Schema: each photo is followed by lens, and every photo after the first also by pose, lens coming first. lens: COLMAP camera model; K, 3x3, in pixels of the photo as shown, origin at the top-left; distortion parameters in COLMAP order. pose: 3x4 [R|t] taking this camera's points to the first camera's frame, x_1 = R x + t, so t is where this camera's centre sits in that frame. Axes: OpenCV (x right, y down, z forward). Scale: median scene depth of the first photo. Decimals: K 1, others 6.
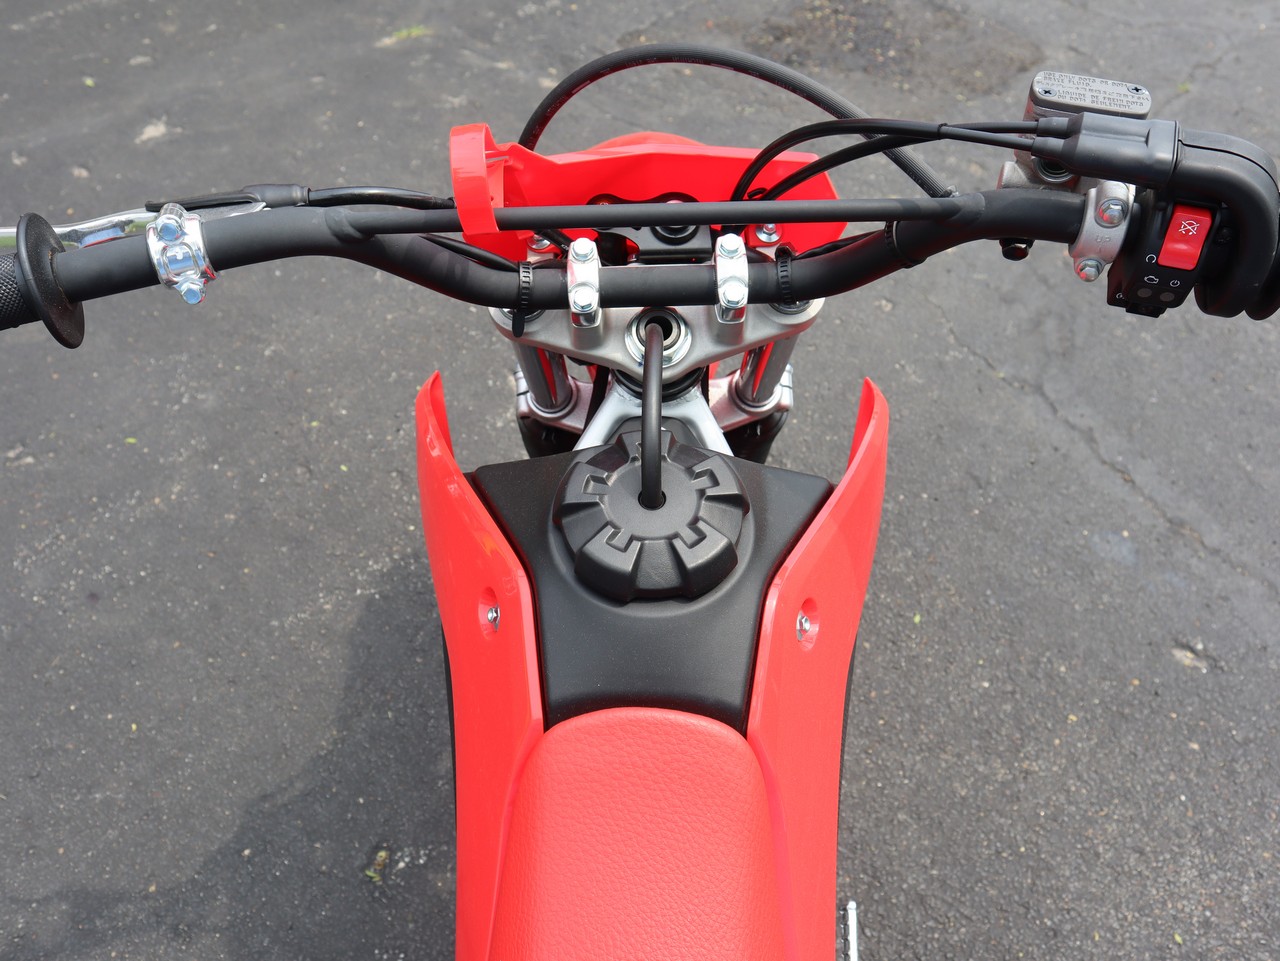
lens RADIAL K [[1026.2, 0, 637.4], [0, 1026.2, 472.6], [0, 0, 1]] dist [-0.135926, 0.102498]
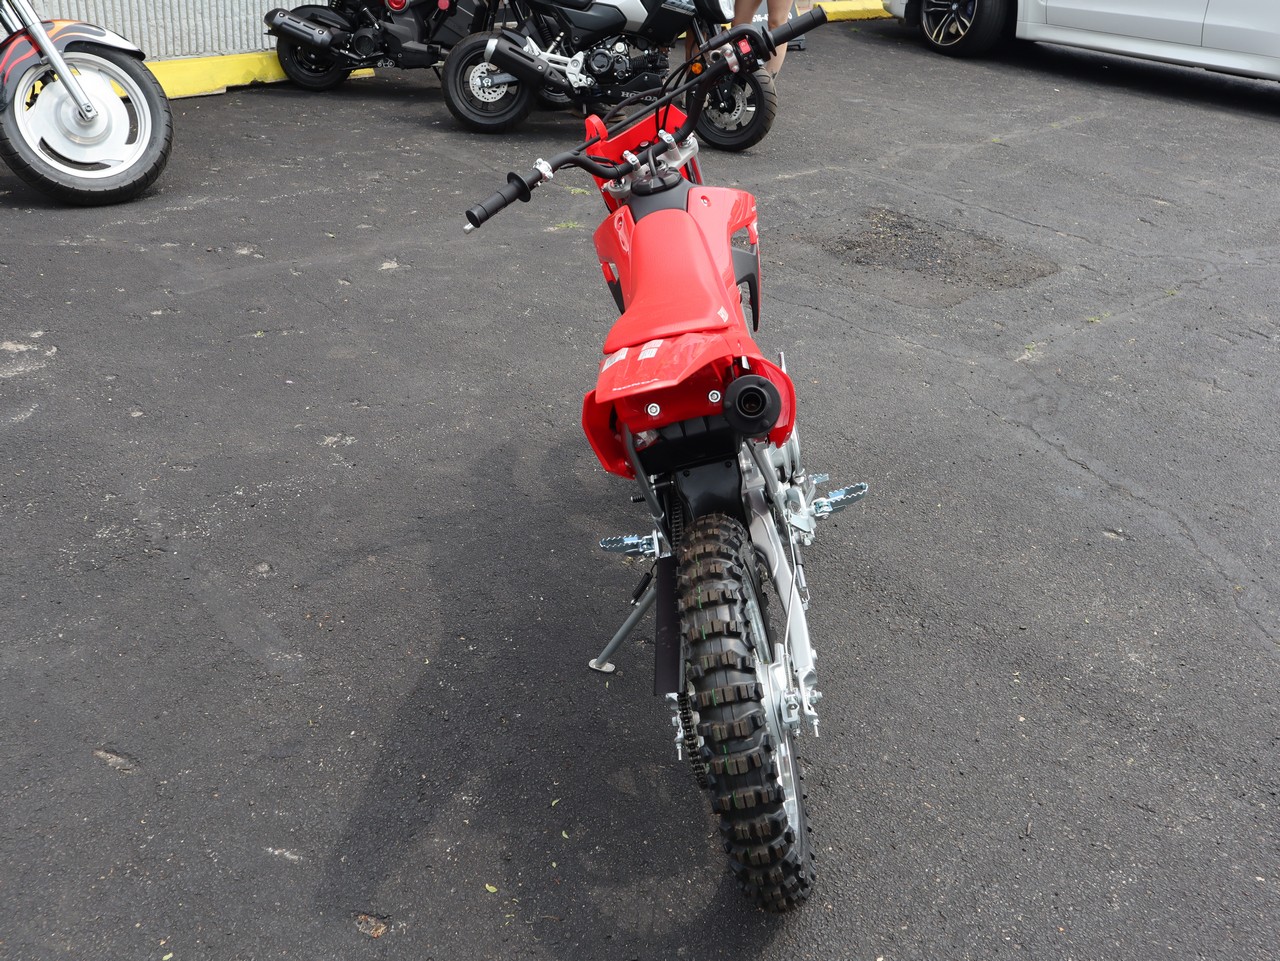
lens RADIAL K [[1263.8, 0, 640.0], [0, 1263.8, 480.5], [0, 0, 1]] dist [-0.074644, 0.115238]
pose [[0.998196, 0.055615, -0.022613, -0.138619], [-0.059880, 0.949445, -0.308168, 0.668102], [0.004331, 0.308967, 0.951063, -0.818373]]
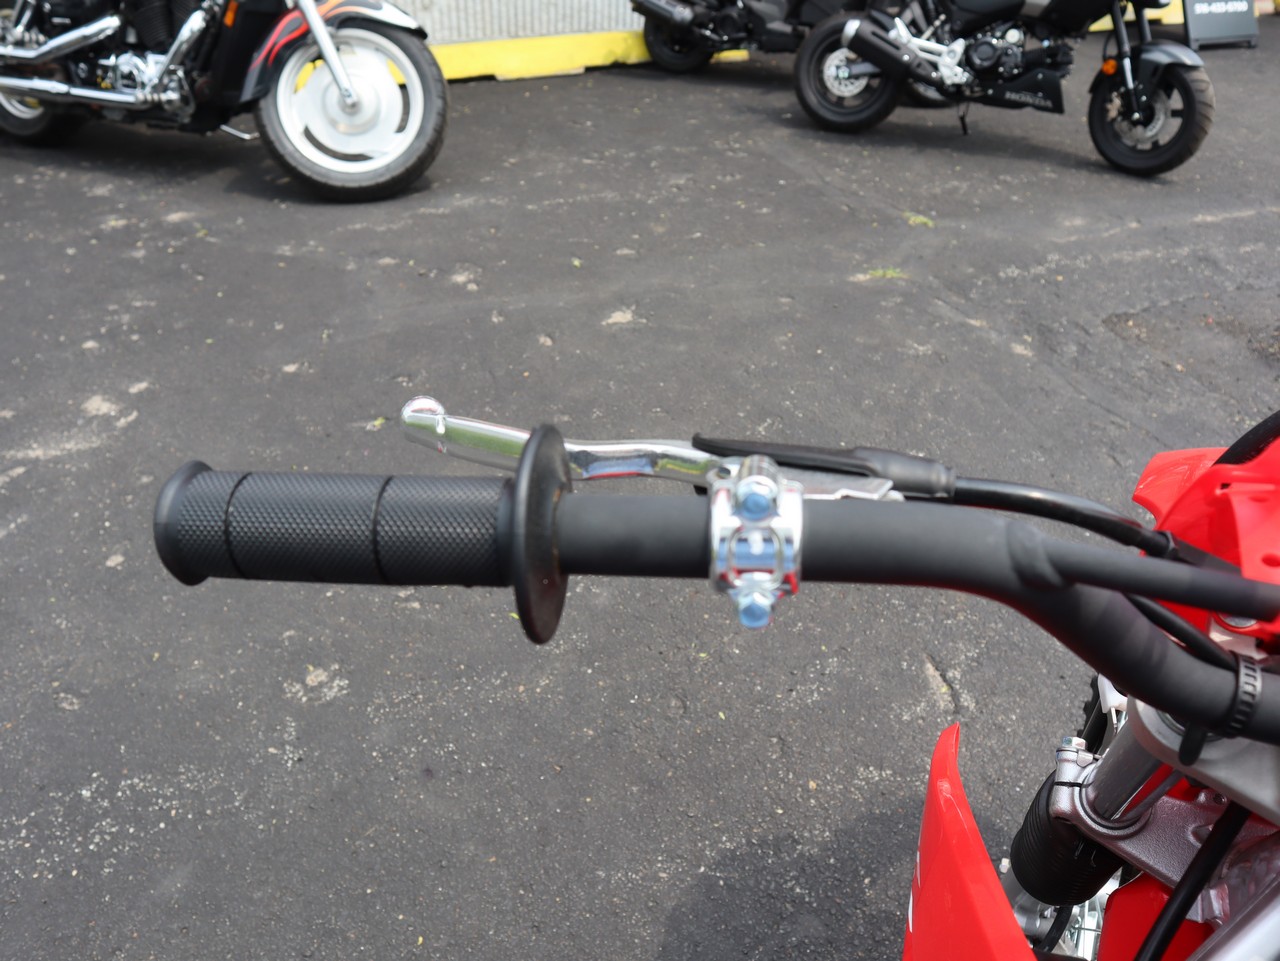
lens RADIAL K [[1009.0, 0, 632.4], [0, 1009.0, 483.8], [0, 0, 1]] dist [-0.105867, 0.069093]
pose [[0.904670, 0.227141, -0.360527, -0.088913], [-0.296881, 0.942916, -0.150902, -0.039341], [0.305671, 0.243550, 0.920461, 0.119621]]
